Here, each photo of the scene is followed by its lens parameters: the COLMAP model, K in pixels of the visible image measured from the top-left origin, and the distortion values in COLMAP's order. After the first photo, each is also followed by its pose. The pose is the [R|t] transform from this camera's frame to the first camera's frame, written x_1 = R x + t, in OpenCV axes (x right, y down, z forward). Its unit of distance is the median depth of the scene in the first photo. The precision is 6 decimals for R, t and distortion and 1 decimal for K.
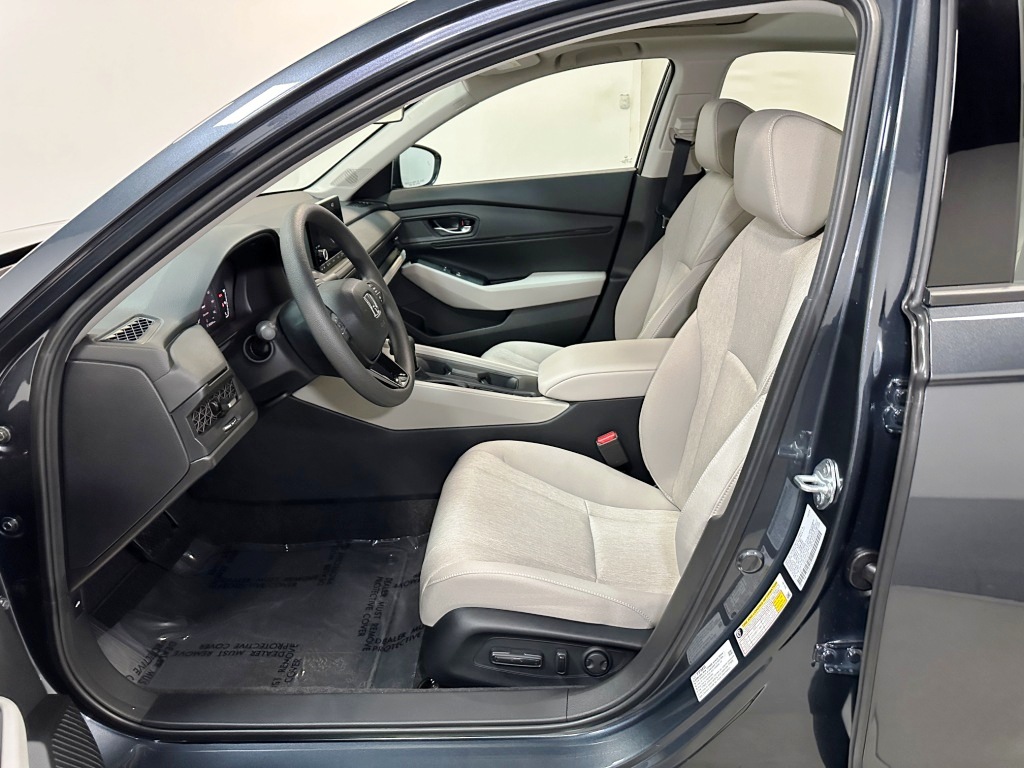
lens RADIAL K [[746.4, 0, 512.5], [0, 746.4, 338.6], [0, 0, 1]] dist [-0.002808, -0.002178]
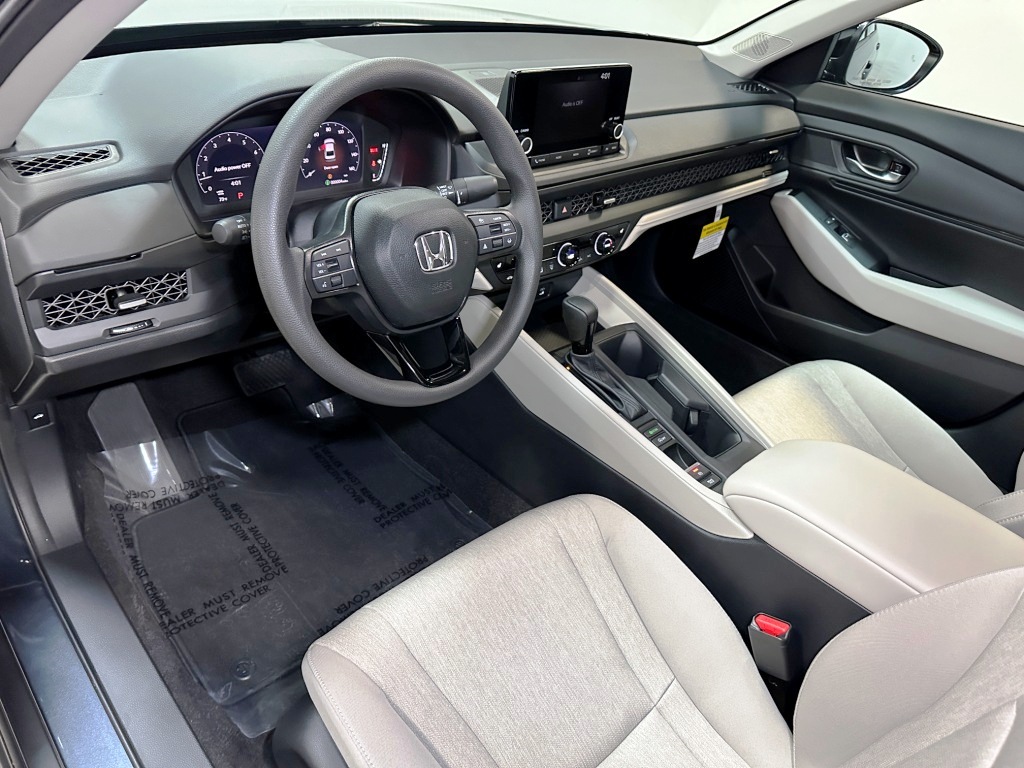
lens RADIAL K [[746.4, 0, 512.5], [0, 746.4, 338.6], [0, 0, 1]] dist [-0.002808, -0.002178]
pose [[0.673469, 0.489052, -0.554317, 0.144079], [-0.357981, 0.871846, 0.334265, -0.127038], [0.646752, -0.026682, 0.762233, 0.313826]]
